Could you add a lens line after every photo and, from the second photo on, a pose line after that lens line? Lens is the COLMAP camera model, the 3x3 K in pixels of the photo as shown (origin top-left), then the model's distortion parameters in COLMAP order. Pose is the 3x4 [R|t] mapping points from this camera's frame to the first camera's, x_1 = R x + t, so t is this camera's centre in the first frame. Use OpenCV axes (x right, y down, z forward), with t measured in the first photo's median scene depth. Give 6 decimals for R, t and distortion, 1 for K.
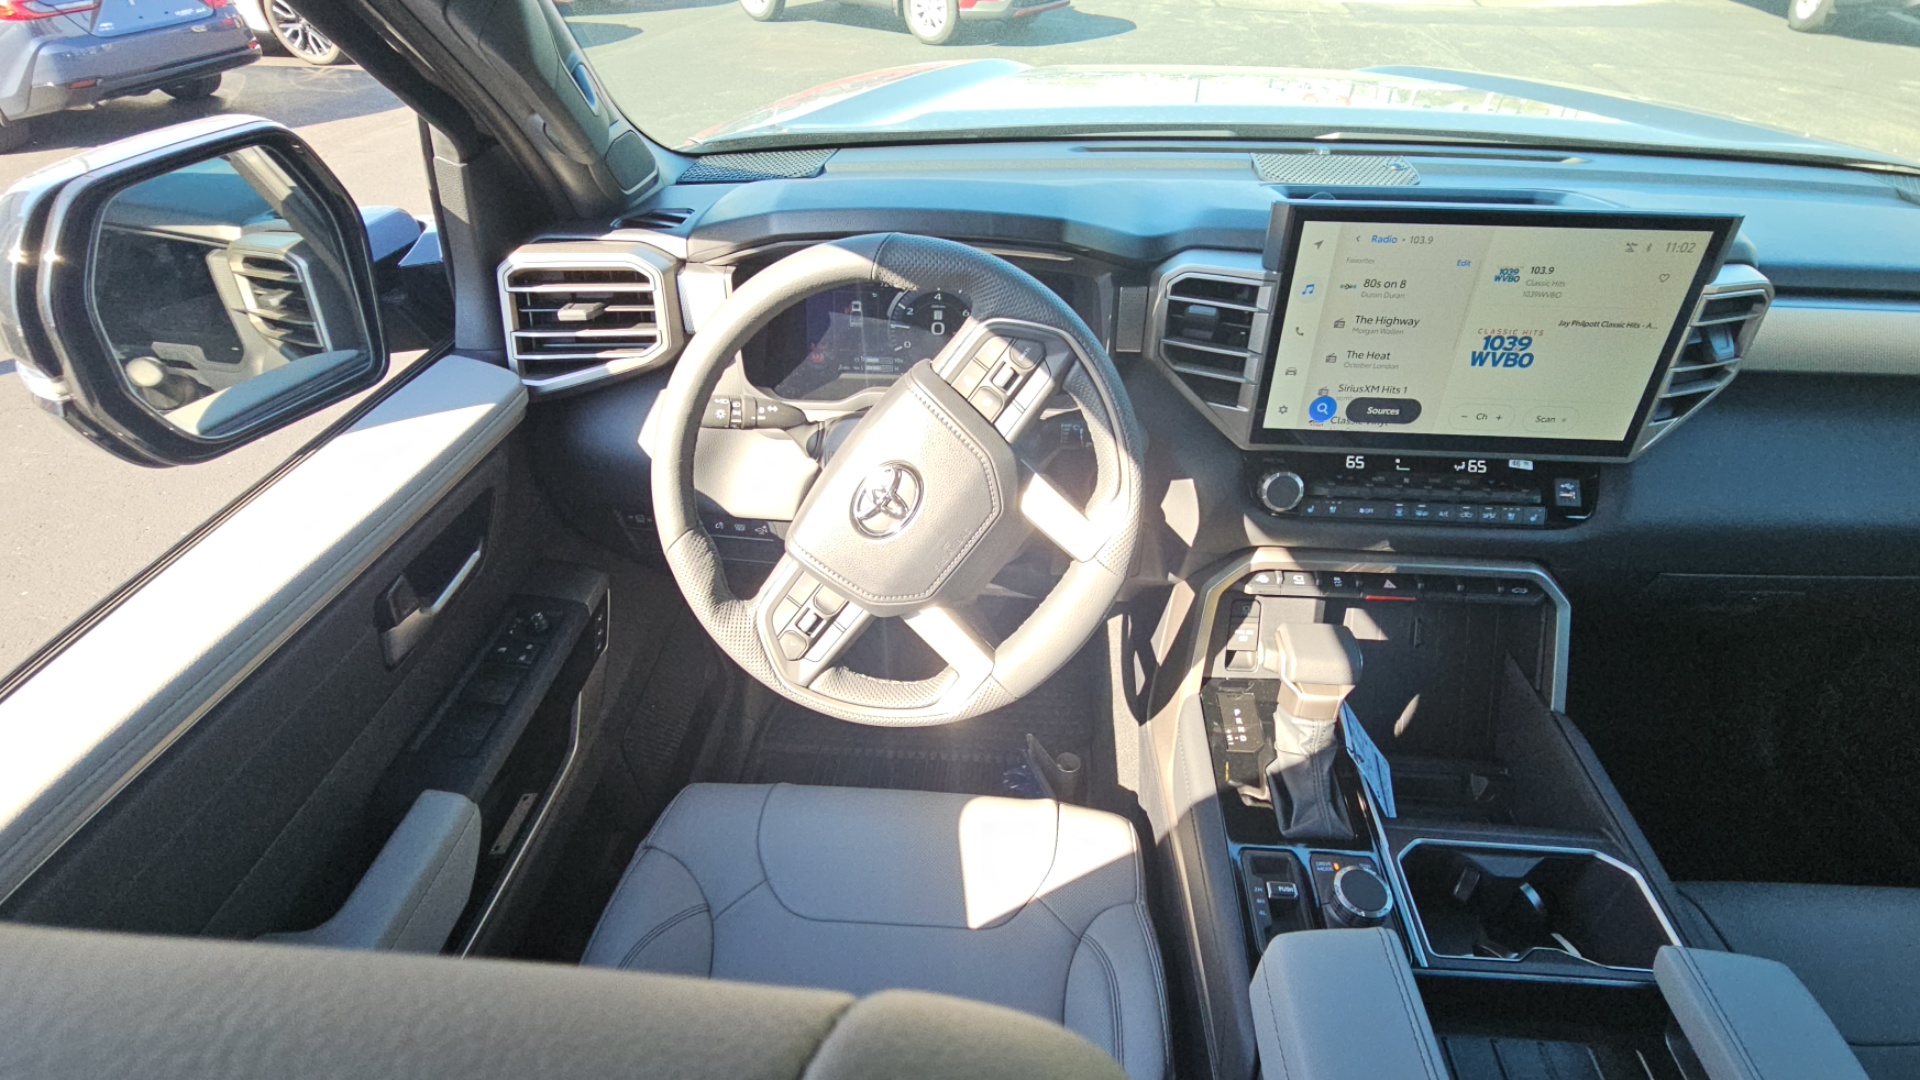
lens RADIAL K [[858.5, 0, 978.9], [0, 858.5, 542.4], [0, 0, 1]] dist [0.013978, -0.007668]
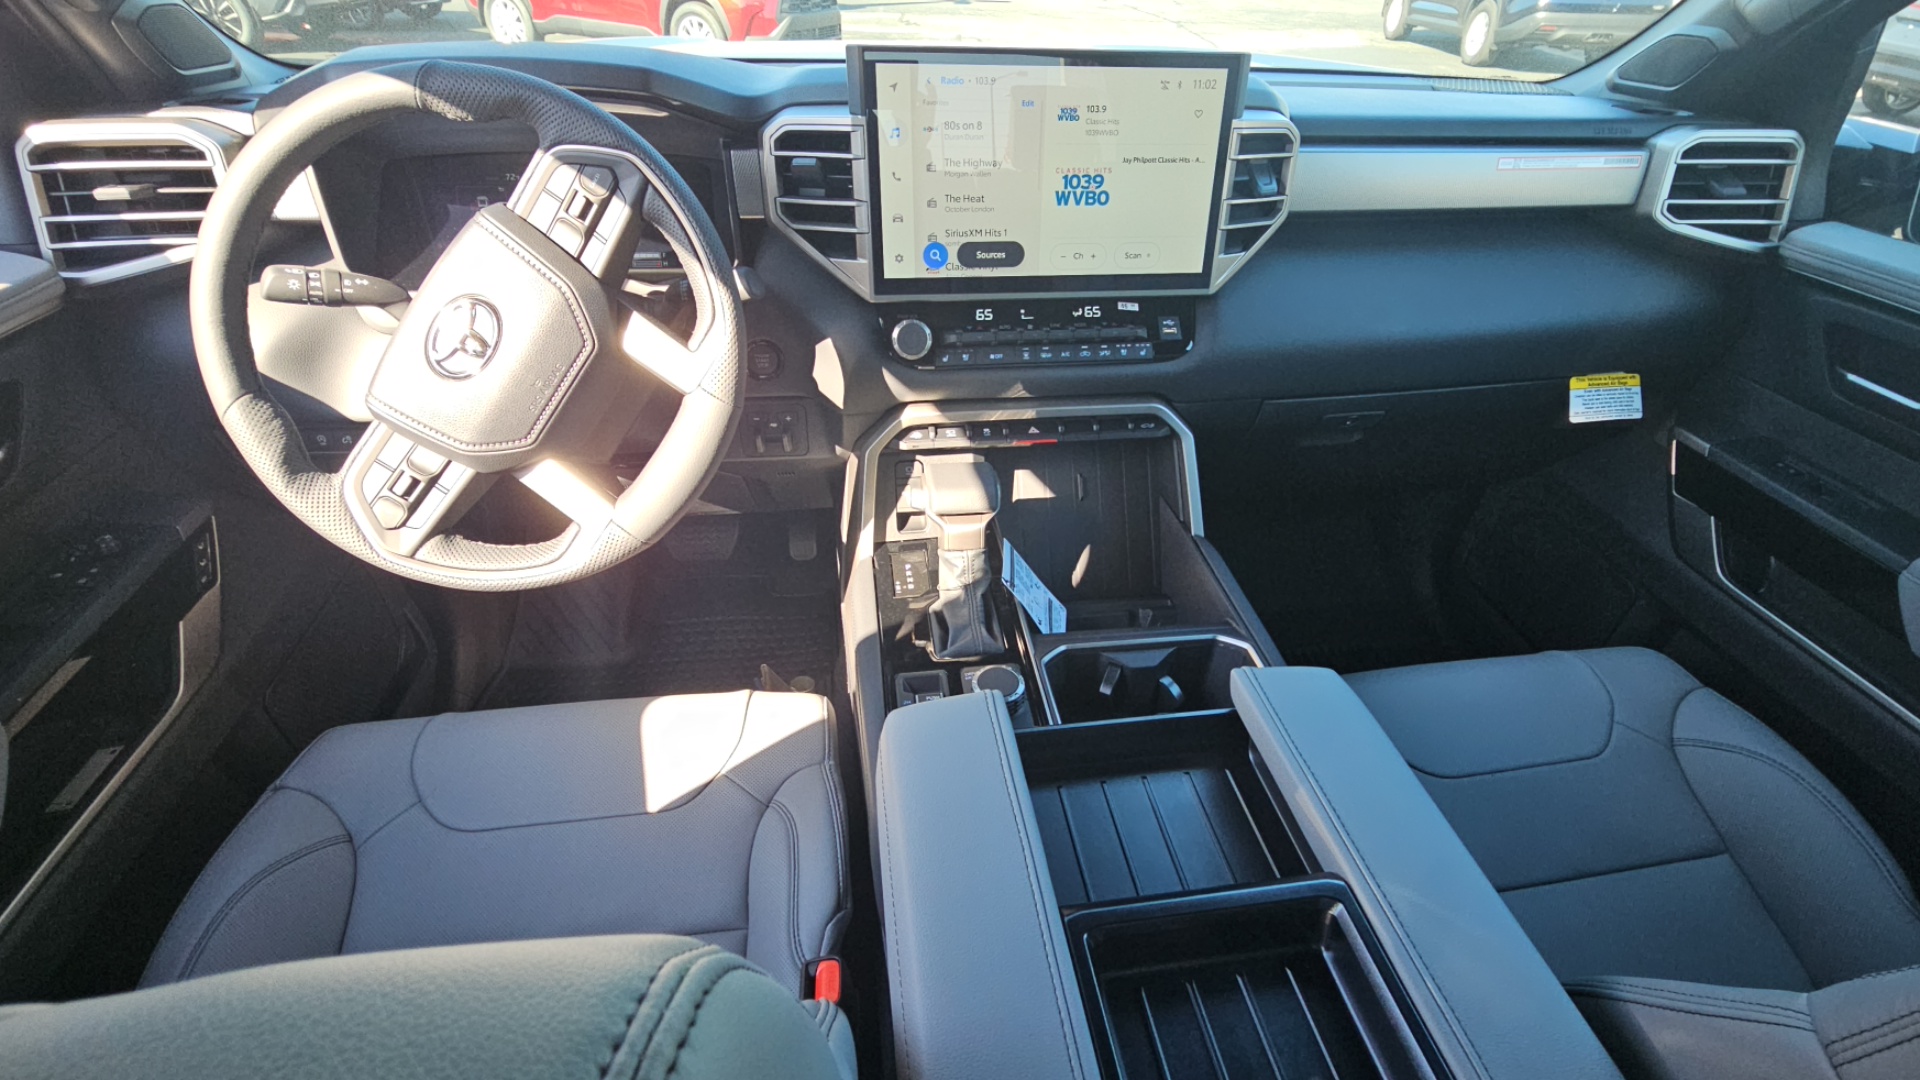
lens RADIAL K [[860.6, 0, 978.8], [0, 860.6, 545.0], [0, 0, 1]] dist [0.005355, -0.003595]
pose [[0.978586, -0.102590, 0.178452, 0.219429], [0.110122, 0.993377, -0.032803, 0.232383], [-0.173905, 0.051752, 0.983402, -0.032537]]
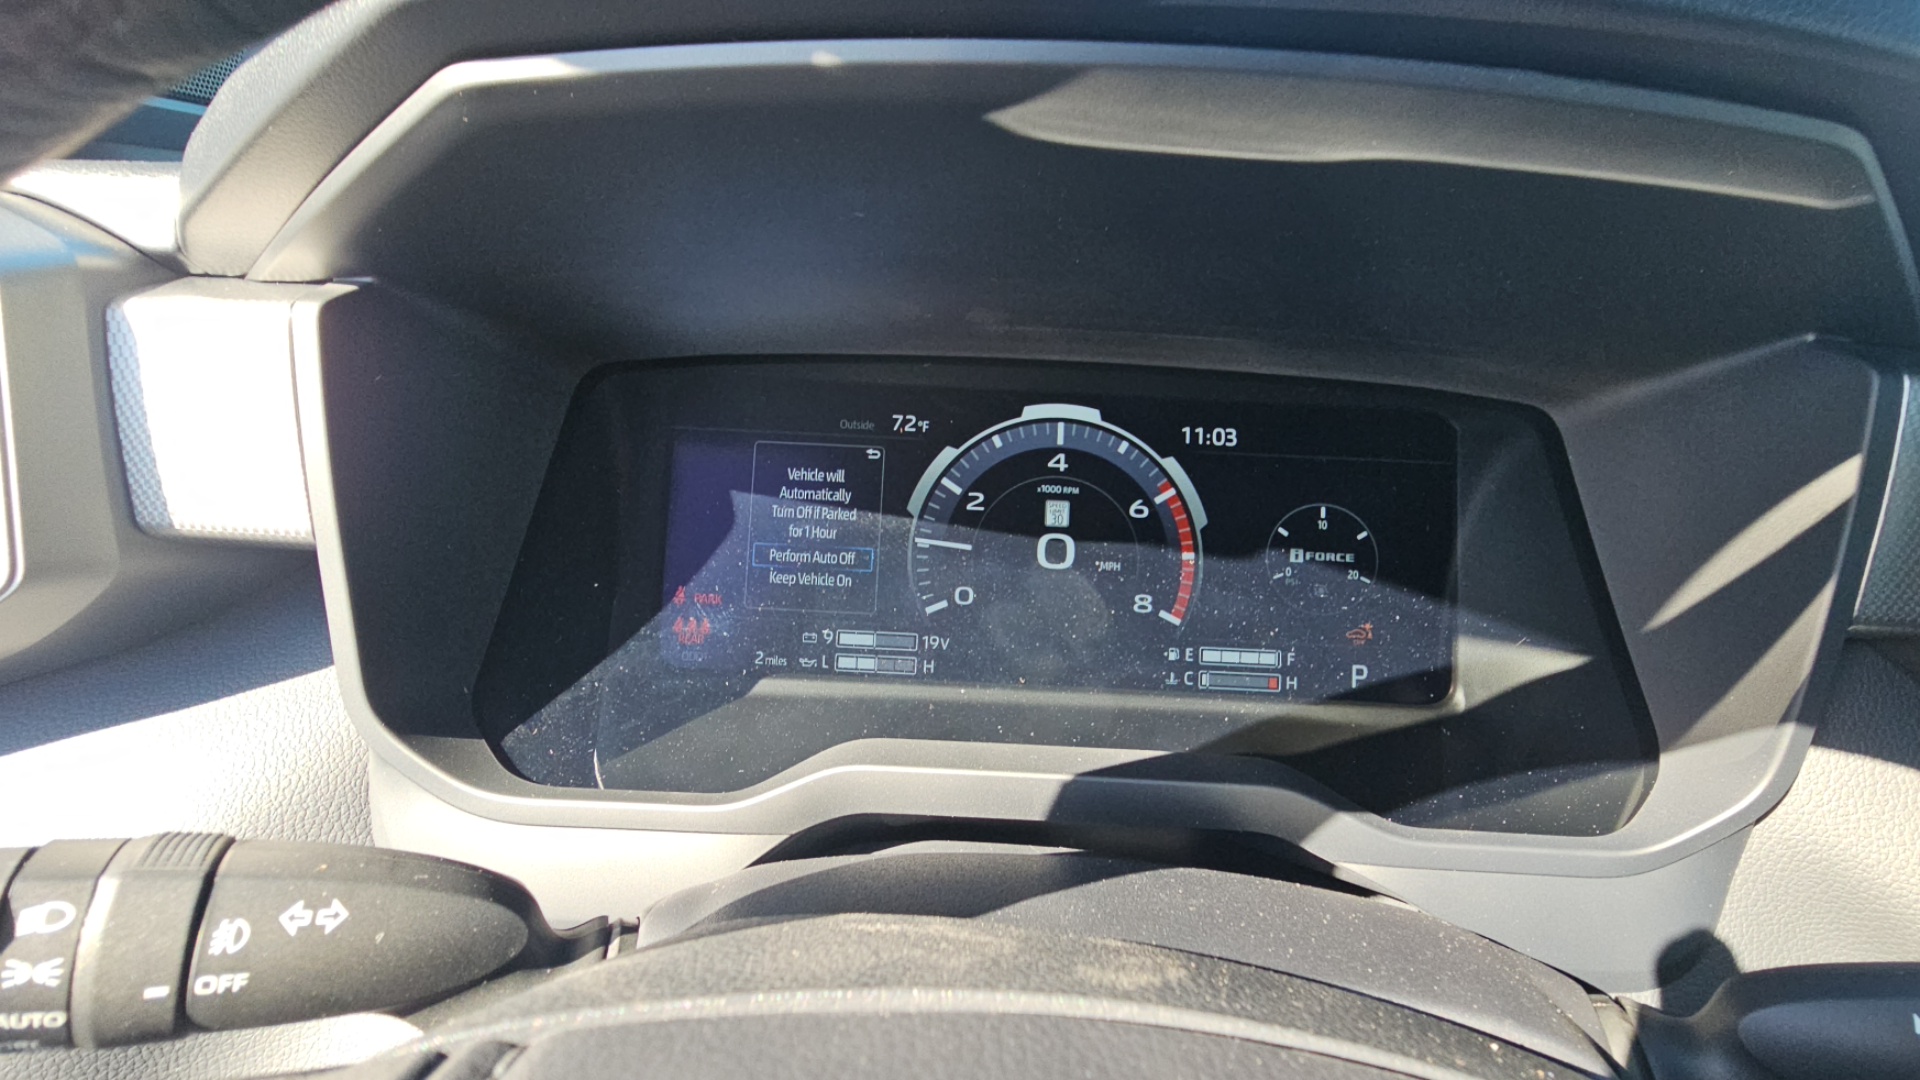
lens RADIAL K [[854.7, 0, 976.9], [0, 854.7, 547.9], [0, 0, 1]] dist [-0.006697, -0.000613]
pose [[0.998834, 0.019532, 0.044149, -0.109130], [-0.005652, 0.955524, -0.294861, -0.174222], [-0.047945, 0.294267, 0.954520, 0.786261]]
